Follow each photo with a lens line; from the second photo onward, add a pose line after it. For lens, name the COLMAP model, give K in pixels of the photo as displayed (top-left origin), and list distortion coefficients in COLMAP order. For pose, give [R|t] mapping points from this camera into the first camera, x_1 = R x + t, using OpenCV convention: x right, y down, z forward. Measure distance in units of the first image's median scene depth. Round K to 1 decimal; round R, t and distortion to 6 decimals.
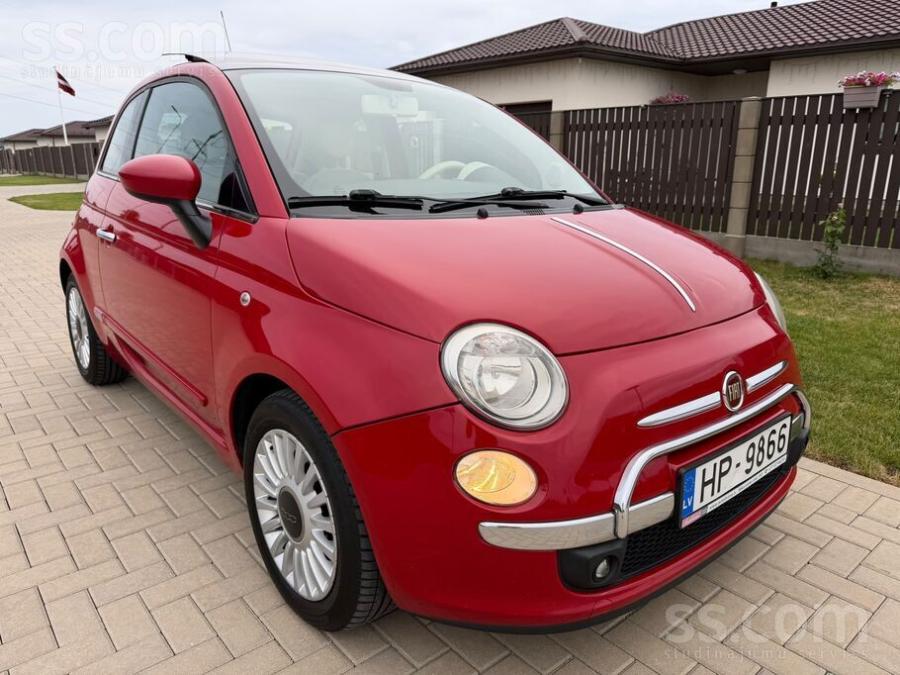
lens RADIAL K [[642.3, 0, 450.6], [0, 642.3, 343.2], [0, 0, 1]] dist [0.021001, -0.024097]
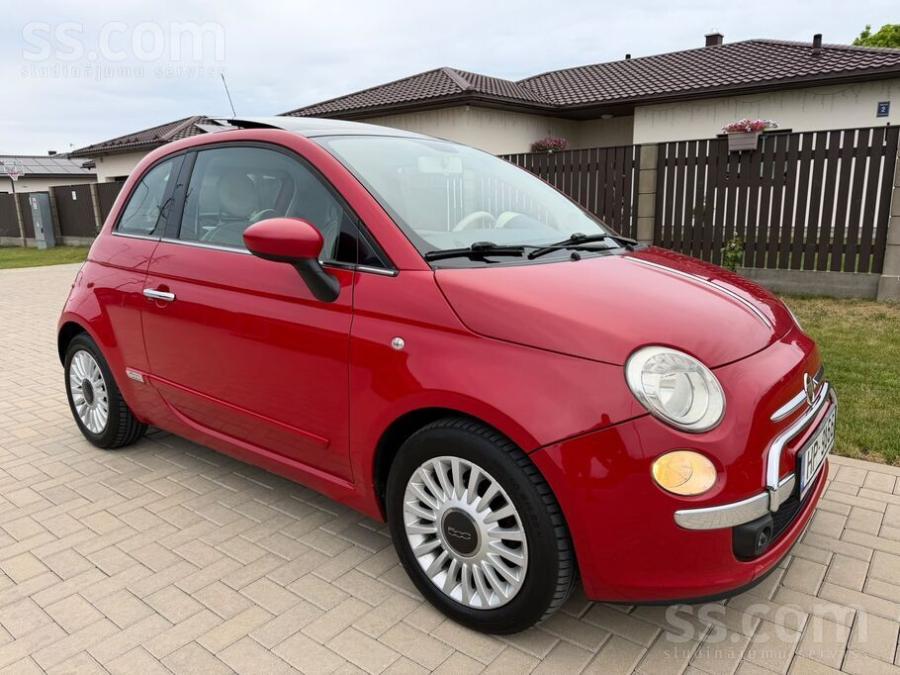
lens RADIAL K [[642.3, 0, 445.8], [0, 642.3, 343.1], [0, 0, 1]] dist [0.021001, -0.024097]
pose [[0.982326, -0.070211, 0.173509, -0.300605], [0.080367, 0.995397, -0.052209, -0.003624], [-0.169045, 0.065231, 0.983447, -0.074396]]
